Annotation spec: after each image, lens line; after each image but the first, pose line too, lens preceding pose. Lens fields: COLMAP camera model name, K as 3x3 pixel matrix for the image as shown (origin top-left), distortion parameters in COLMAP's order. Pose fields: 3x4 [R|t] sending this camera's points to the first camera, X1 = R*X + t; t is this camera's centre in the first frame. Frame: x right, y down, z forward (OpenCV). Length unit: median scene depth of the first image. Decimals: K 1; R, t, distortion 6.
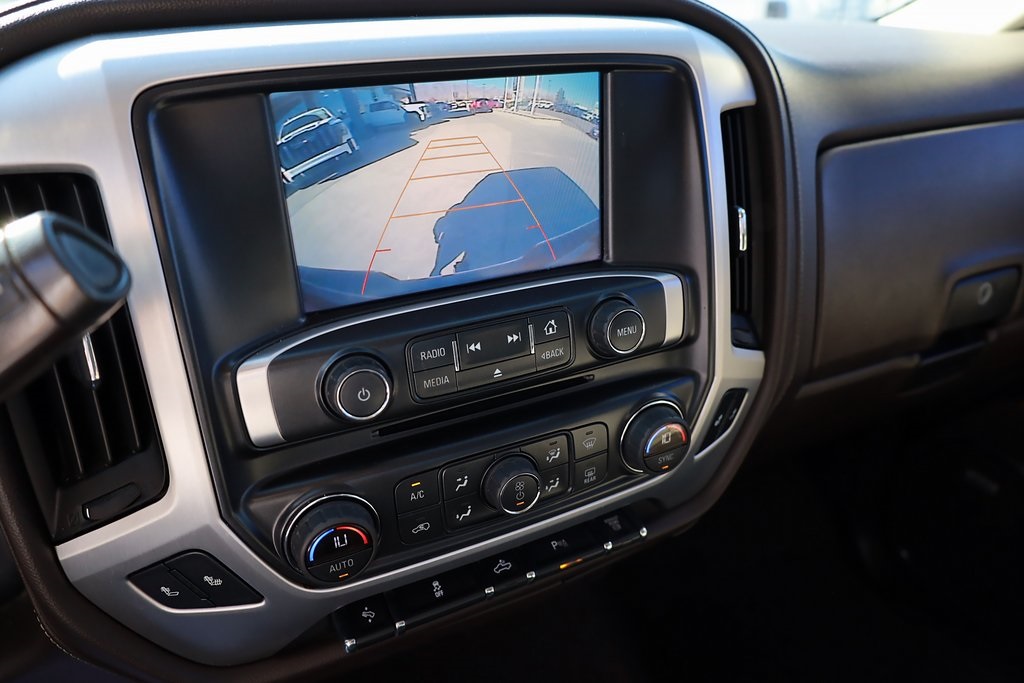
lens RADIAL K [[700.0, 0, 513.1], [0, 700.0, 337.6], [0, 0, 1]] dist [-0.014638, 0.005396]
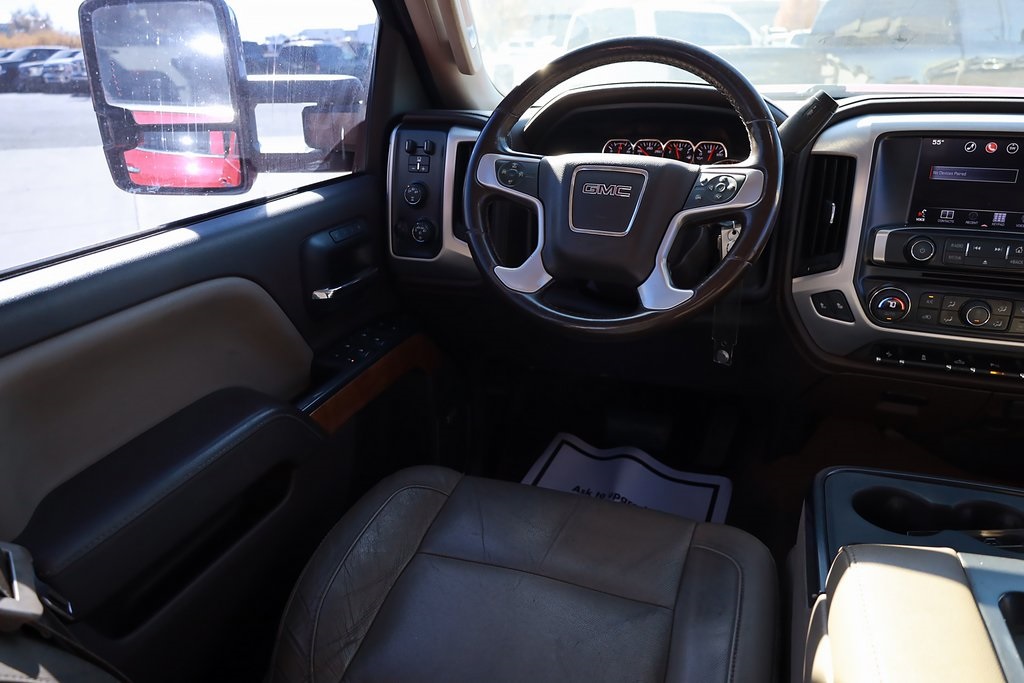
lens RADIAL K [[700.0, 0, 512.6], [0, 700.0, 344.4], [0, 0, 1]] dist [-0.014638, 0.005396]
pose [[0.705346, 0.274104, -0.653724, 0.460930], [-0.312268, 0.948060, 0.060592, 0.663813], [0.636378, 0.161399, 0.754304, -1.725522]]
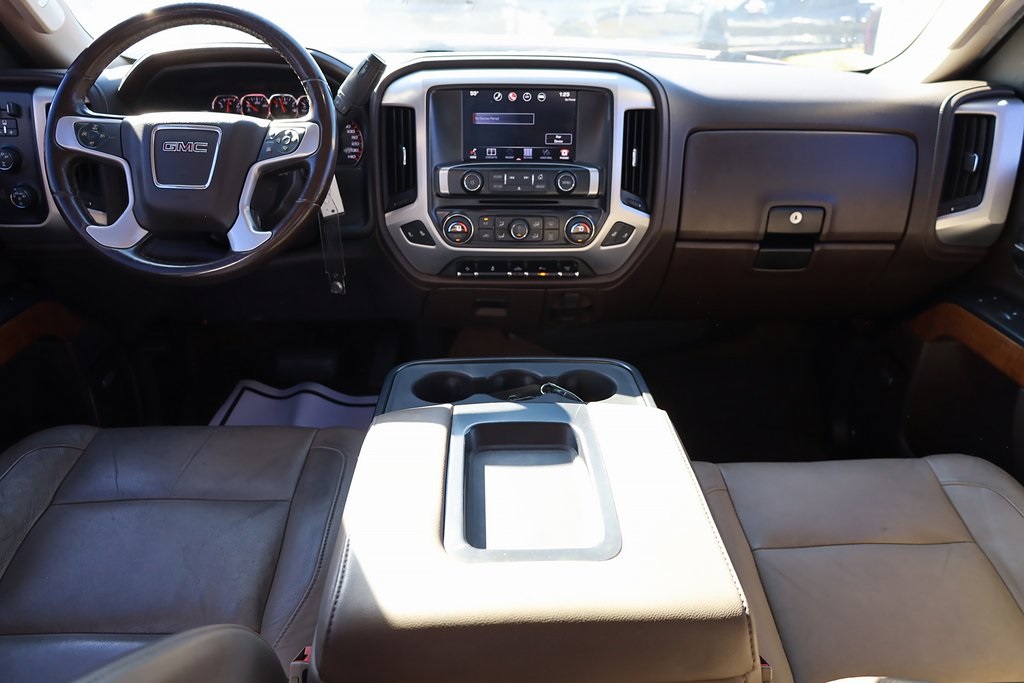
lens RADIAL K [[700.0, 0, 516.9], [0, 700.0, 344.4], [0, 0, 1]] dist [-0.014638, 0.005396]
pose [[0.915817, 0.201407, -0.347440, 1.143035], [-0.198911, 0.979063, 0.043240, 0.575366], [0.348874, 0.029510, 0.936705, -1.790850]]
